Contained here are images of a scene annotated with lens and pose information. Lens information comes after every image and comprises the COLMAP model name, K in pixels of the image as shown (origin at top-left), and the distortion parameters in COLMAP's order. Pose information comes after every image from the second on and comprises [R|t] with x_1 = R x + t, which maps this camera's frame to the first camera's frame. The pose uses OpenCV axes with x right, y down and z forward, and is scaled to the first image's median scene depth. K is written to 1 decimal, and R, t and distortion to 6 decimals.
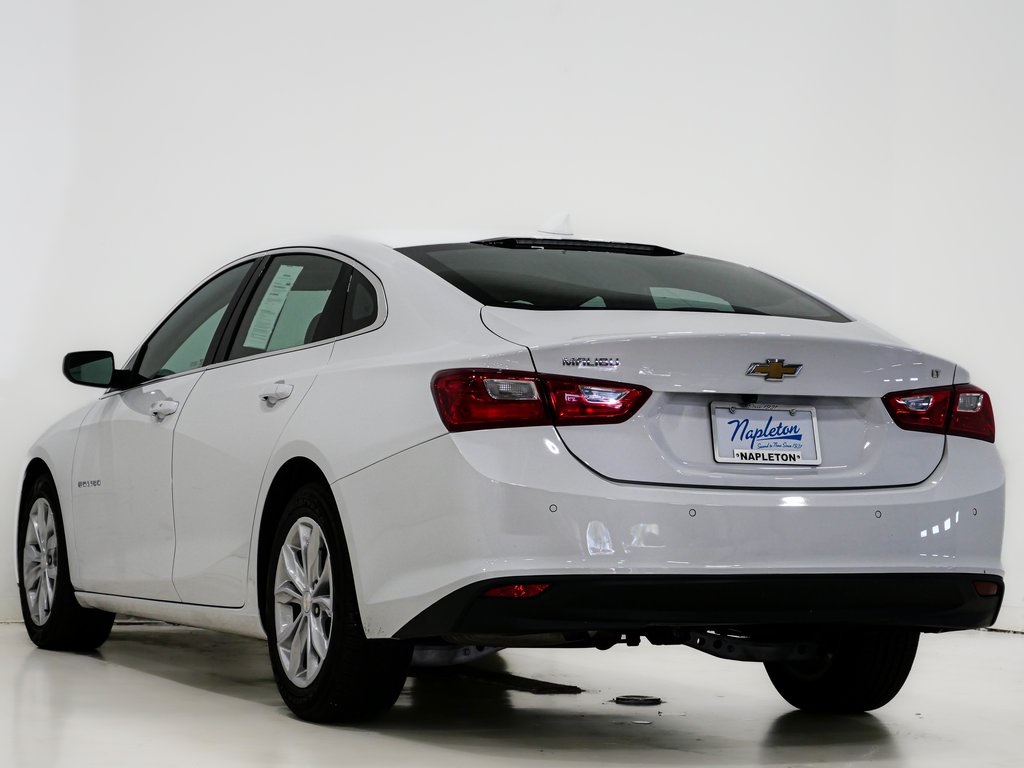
lens RADIAL K [[2714.7, 0, 510.0], [0, 2714.7, 388.4], [0, 0, 1]] dist [0.222121, 0.000000]
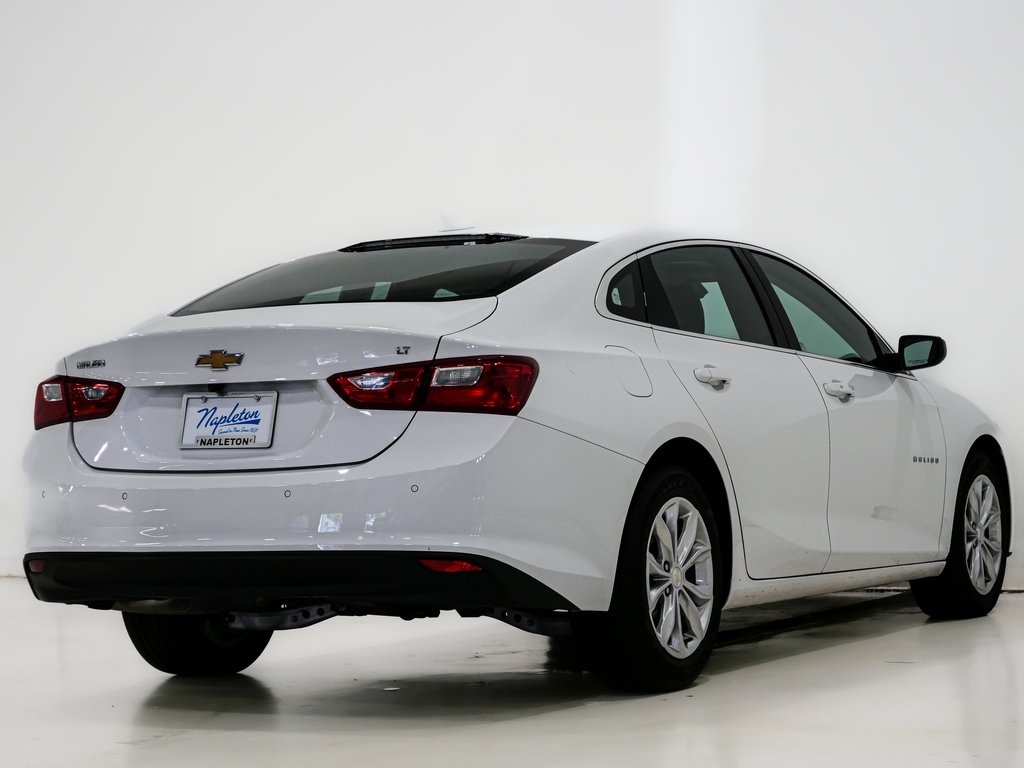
lens RADIAL K [[2431.5, 0, 508.8], [0, 2431.5, 382.6], [0, 0, 1]] dist [0.221583, 0.000000]
pose [[0.598214, -0.049063, -0.799833, 0.912764], [0.054954, 0.998286, -0.020135, 0.027004], [0.799450, -0.031909, 0.599885, 0.509187]]
